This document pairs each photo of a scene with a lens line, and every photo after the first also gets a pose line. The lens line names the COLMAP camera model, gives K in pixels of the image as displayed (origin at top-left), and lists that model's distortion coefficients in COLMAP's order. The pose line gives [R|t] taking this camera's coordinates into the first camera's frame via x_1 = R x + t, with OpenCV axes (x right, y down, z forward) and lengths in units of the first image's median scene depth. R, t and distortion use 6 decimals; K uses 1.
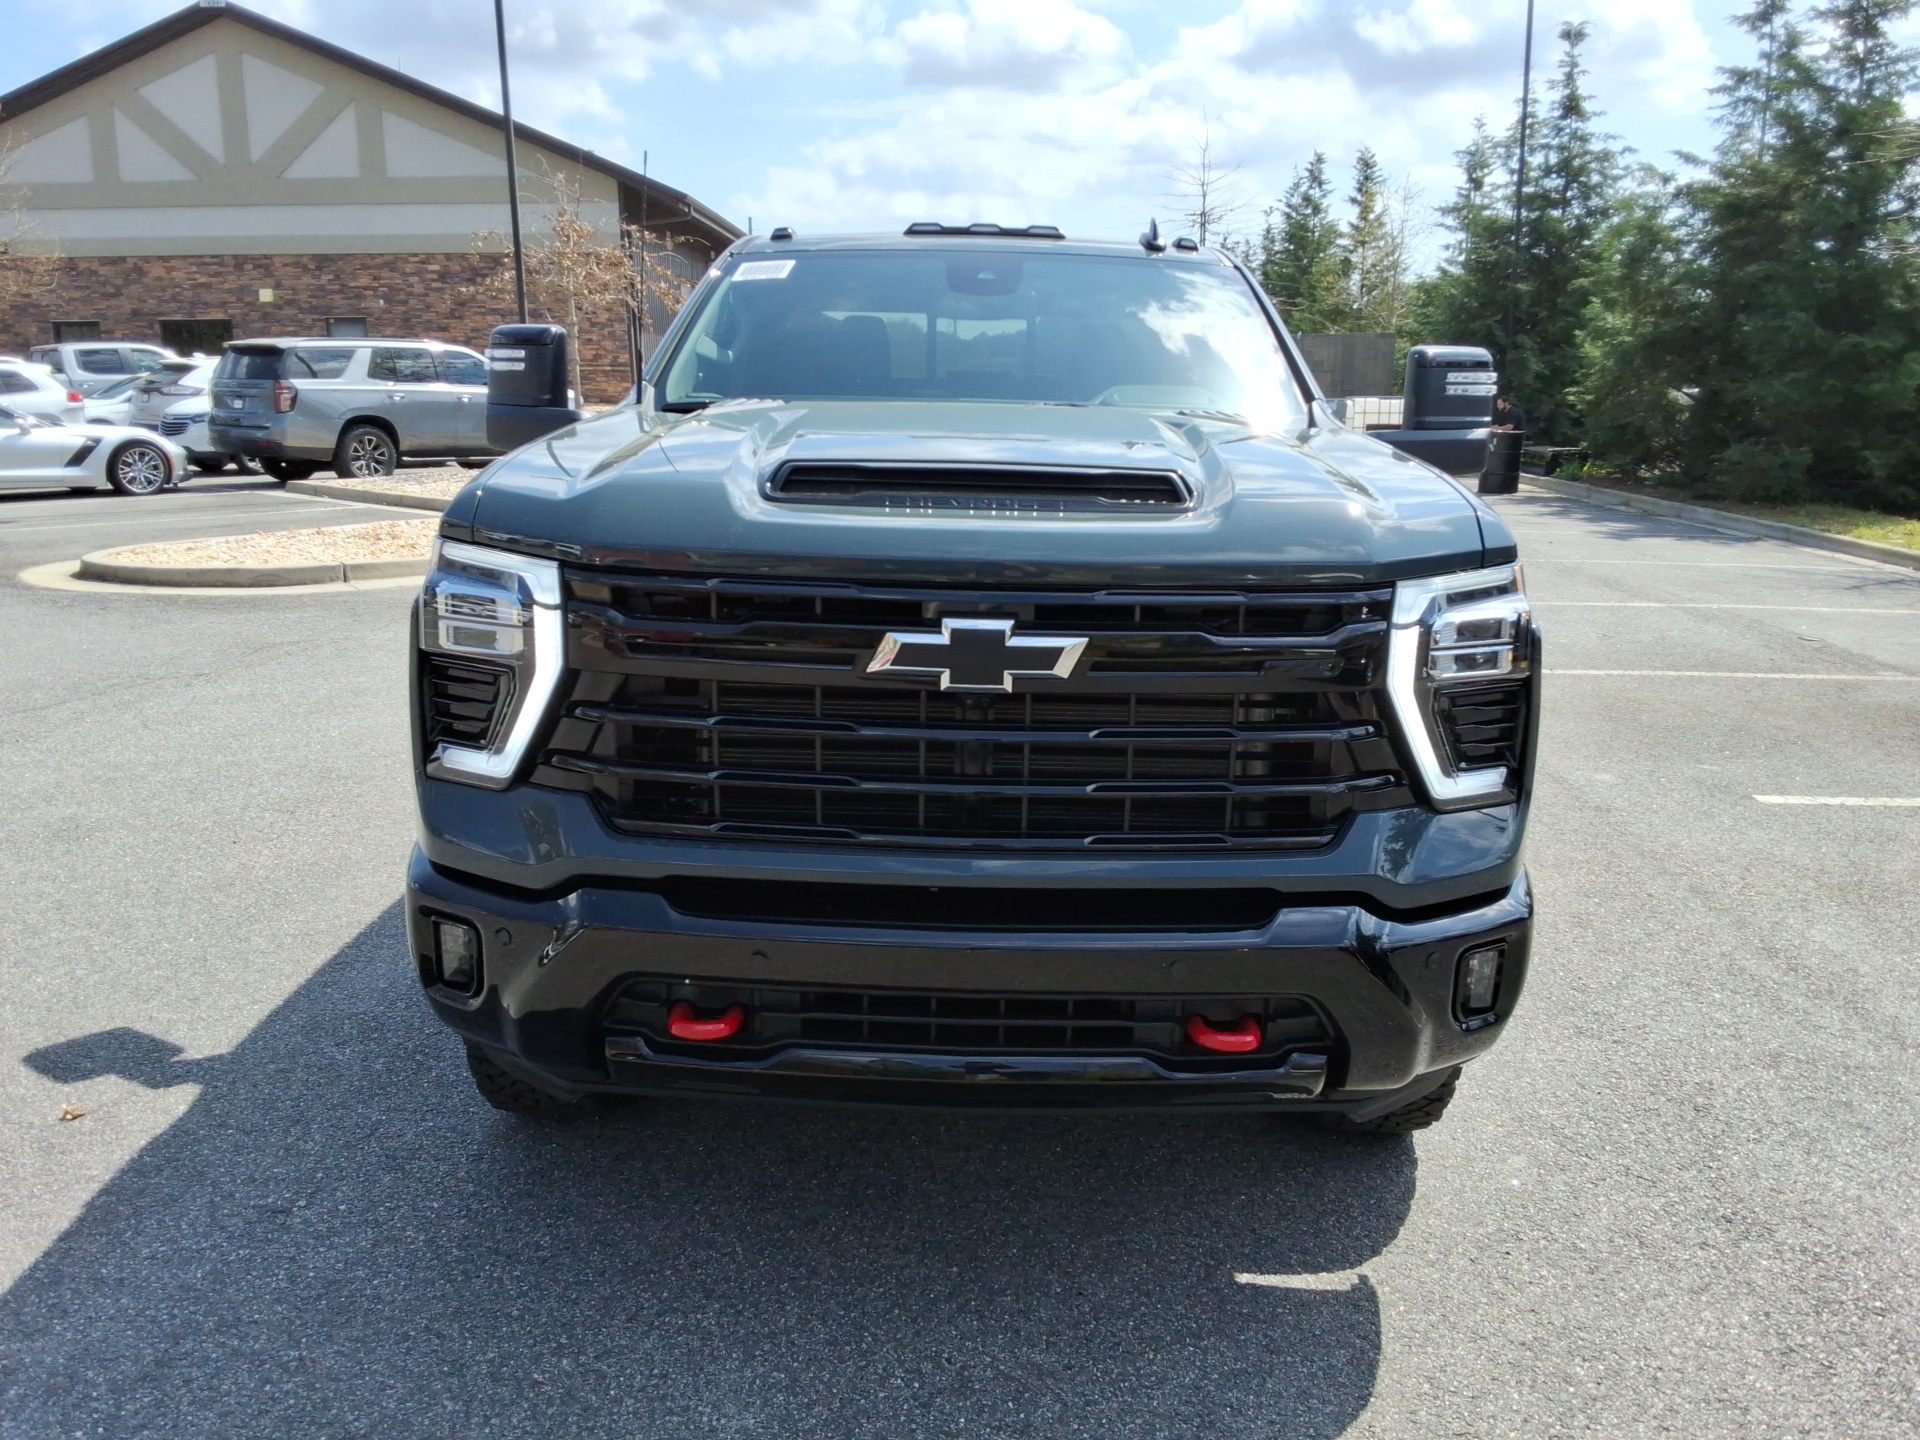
lens RADIAL K [[1546.4, 0, 972.0], [0, 1546.4, 710.0], [0, 0, 1]] dist [0.099343, -0.160554]
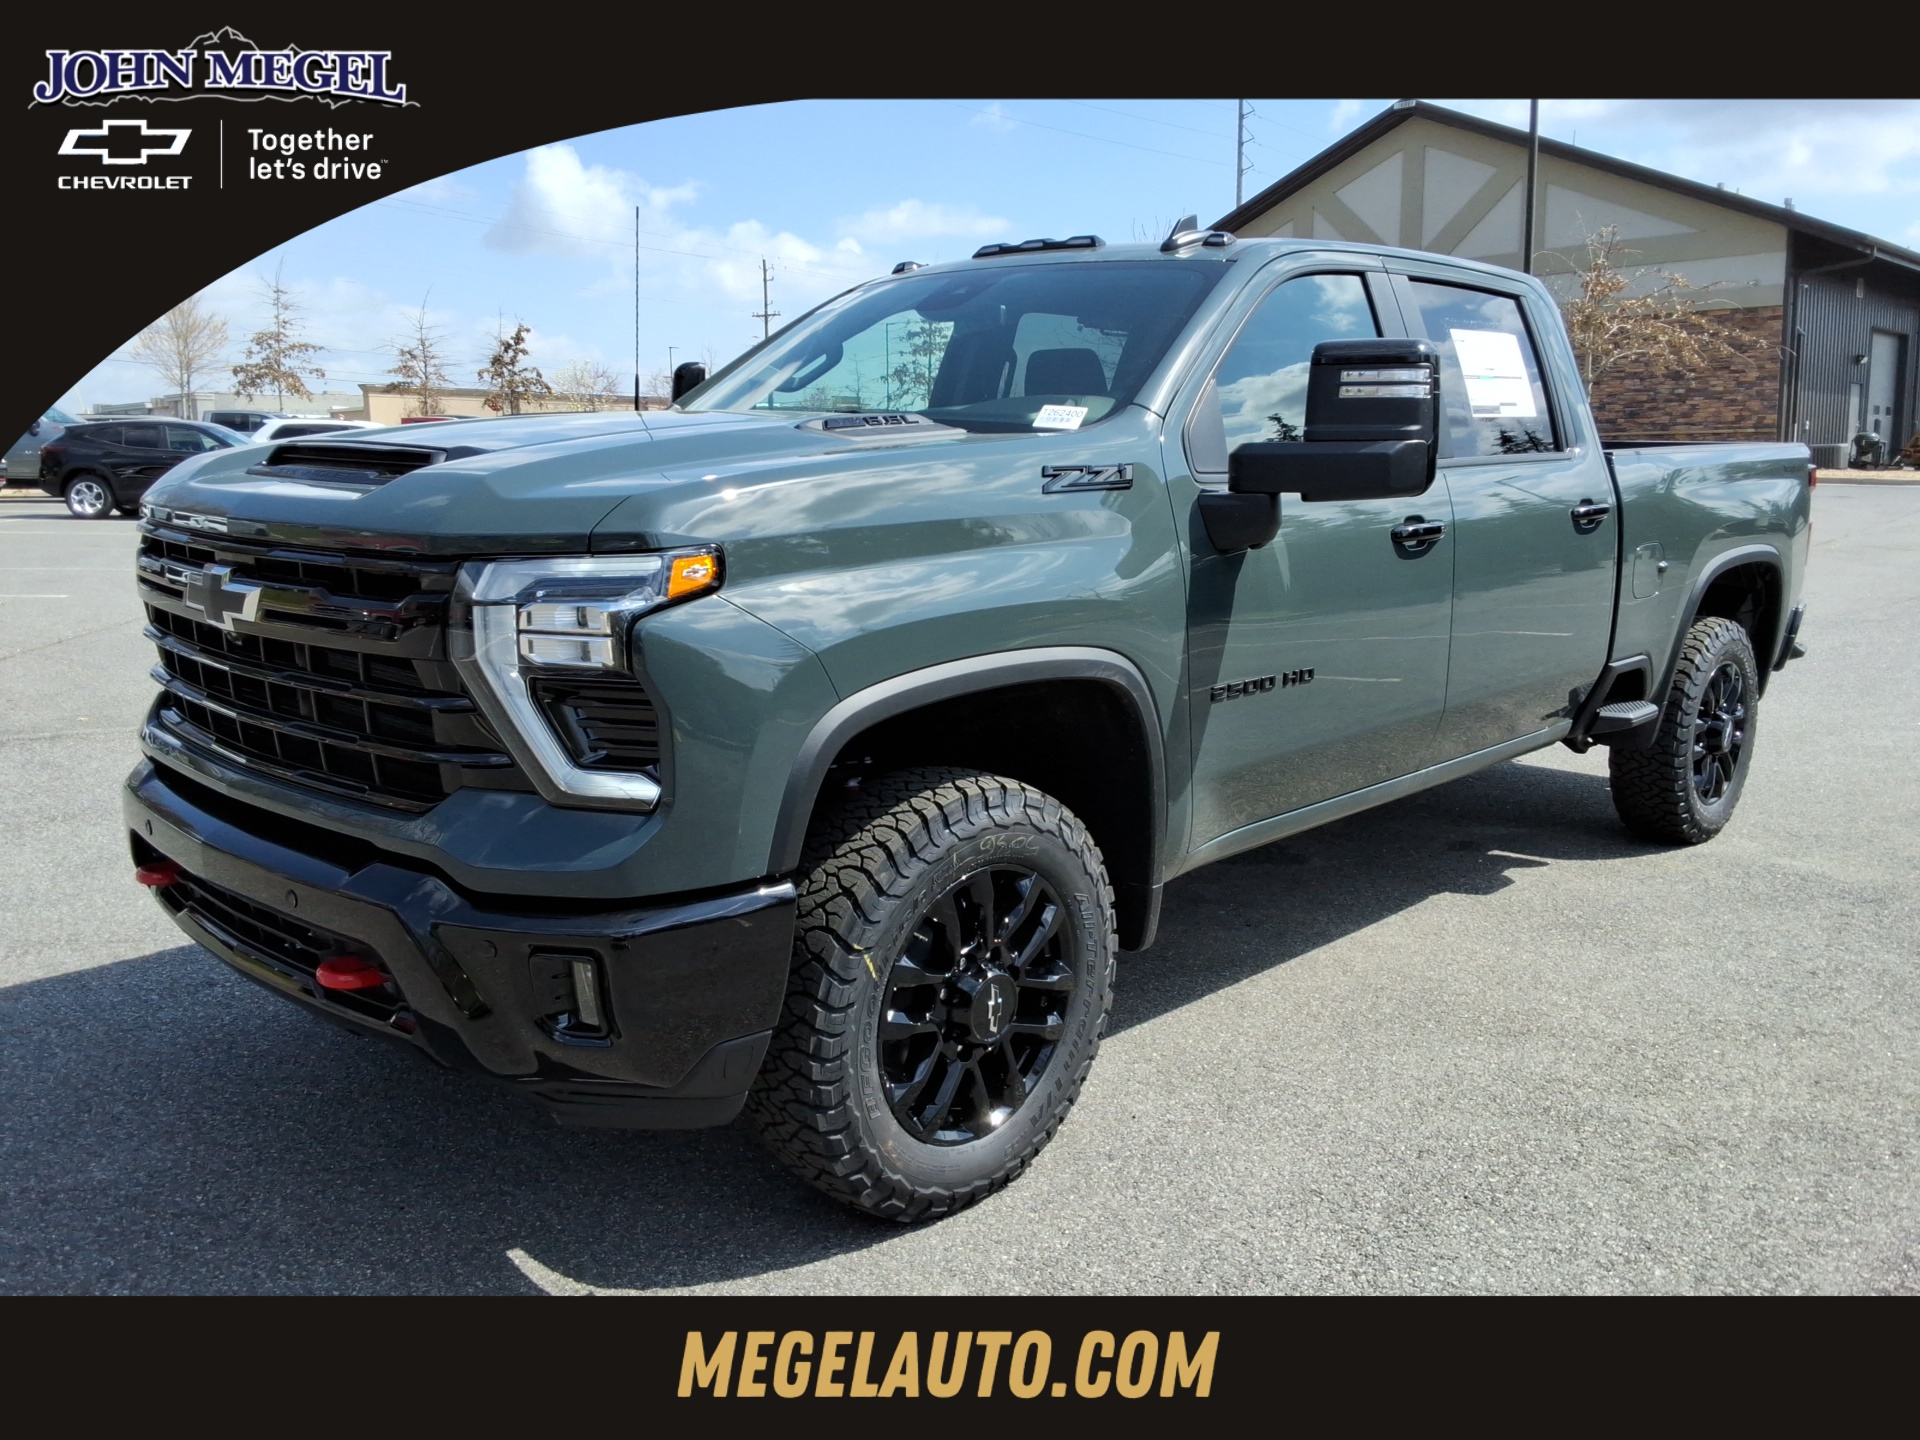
lens RADIAL K [[1546.4, 0, 967.2], [0, 1546.4, 709.5], [0, 0, 1]] dist [0.099343, -0.160554]
pose [[0.726063, 0.109129, -0.678914, 1.068261], [-0.139659, 0.990151, 0.009799, -0.035762], [0.673297, 0.087702, 0.734152, 0.437291]]
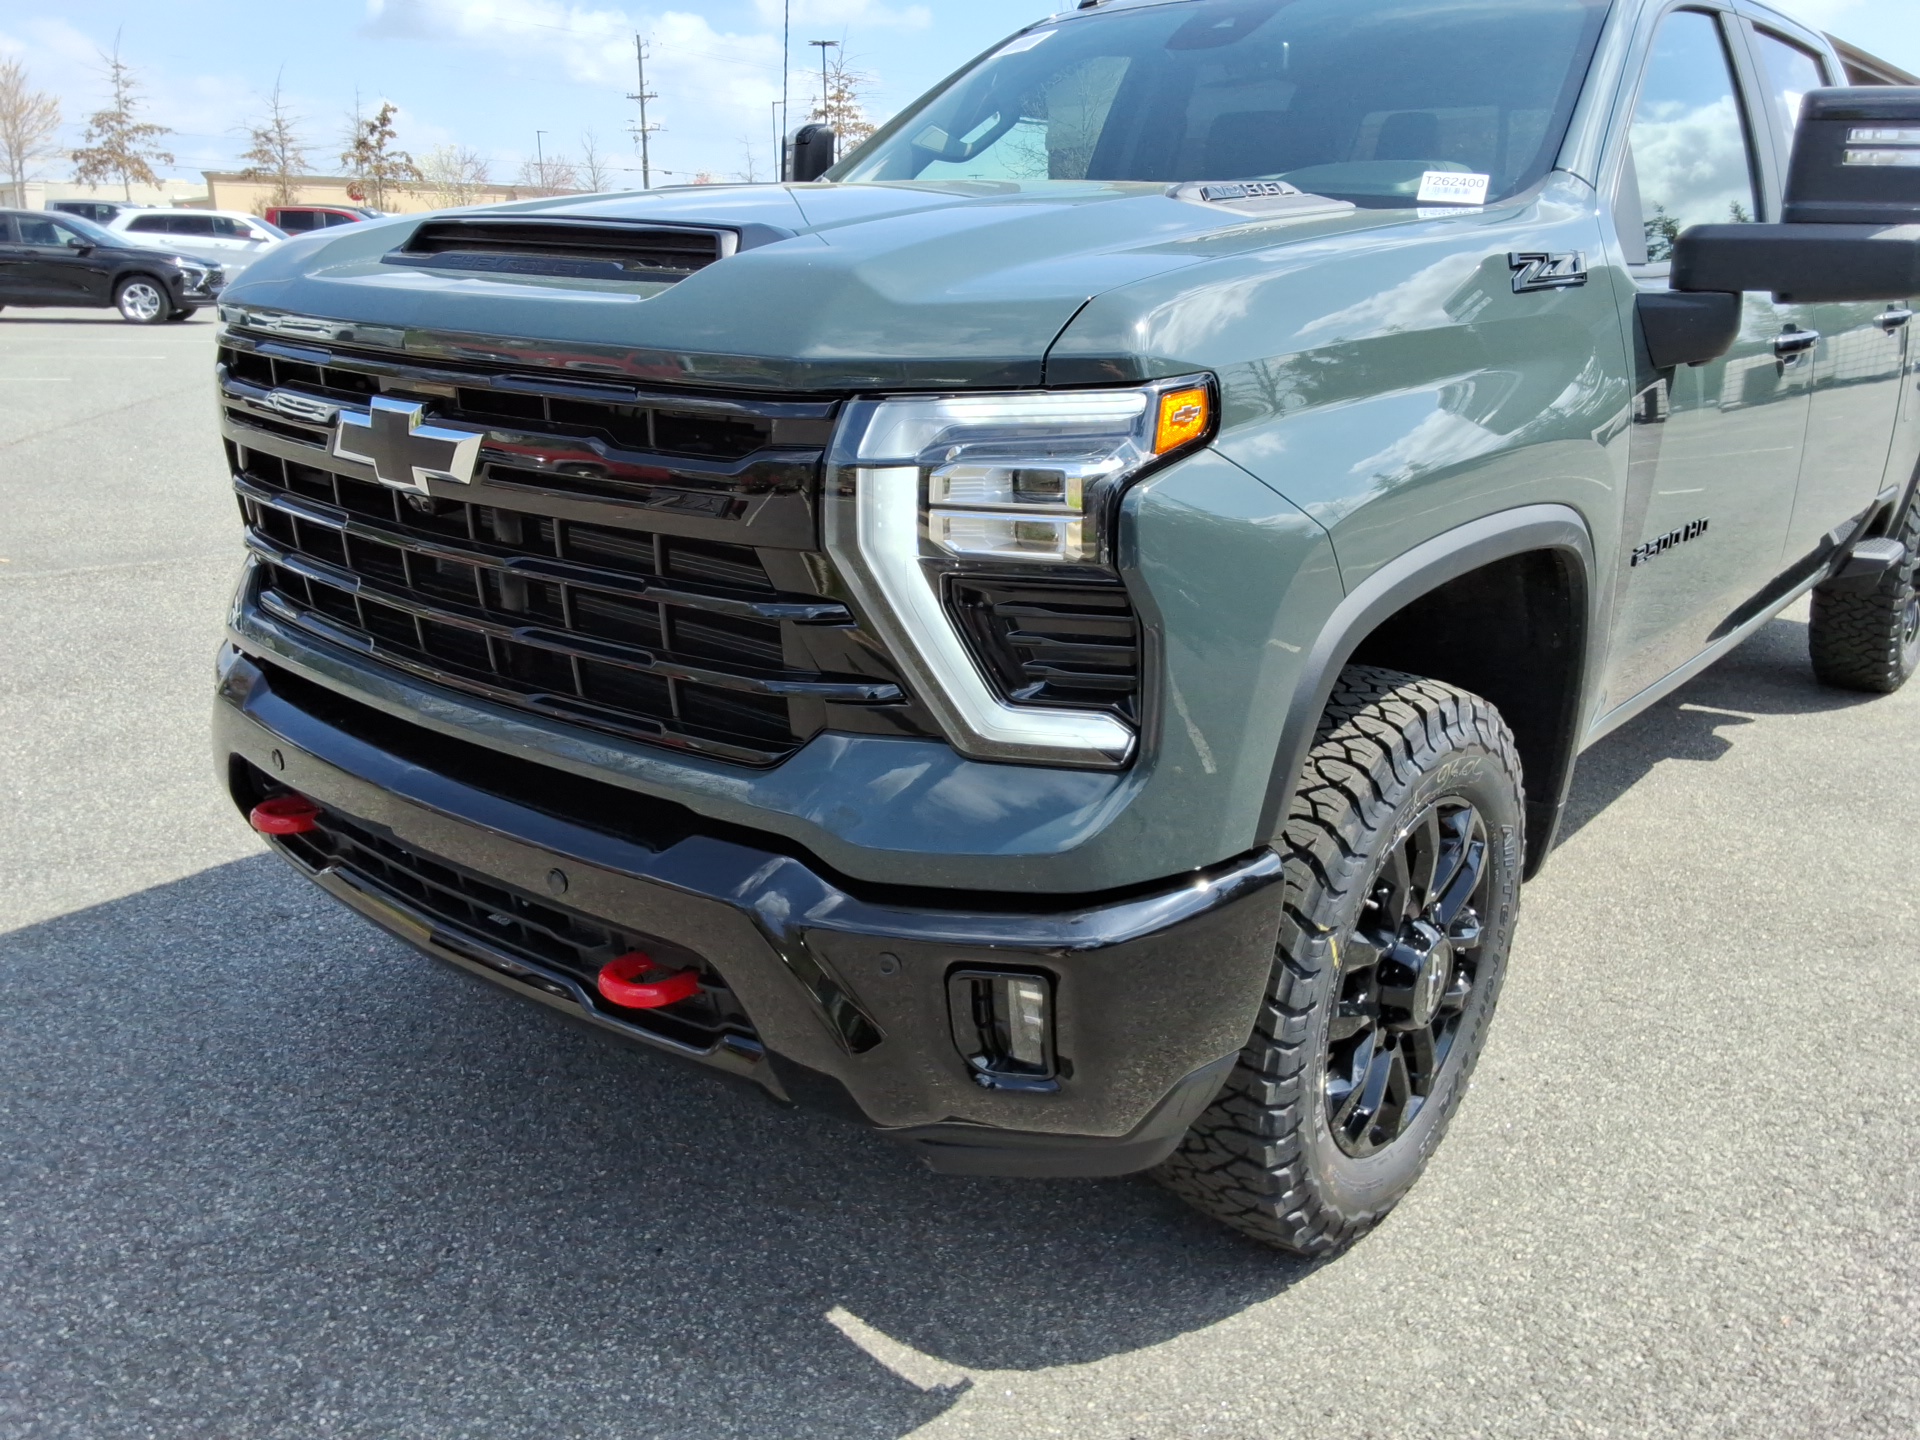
lens RADIAL K [[1546.4, 0, 961.7], [0, 1546.4, 711.3], [0, 0, 1]] dist [0.099343, -0.160554]
pose [[0.772790, 0.180033, -0.608591, 0.656855], [-0.133322, 0.983576, 0.121669, -0.031882], [0.620500, -0.012886, 0.784100, 0.454788]]
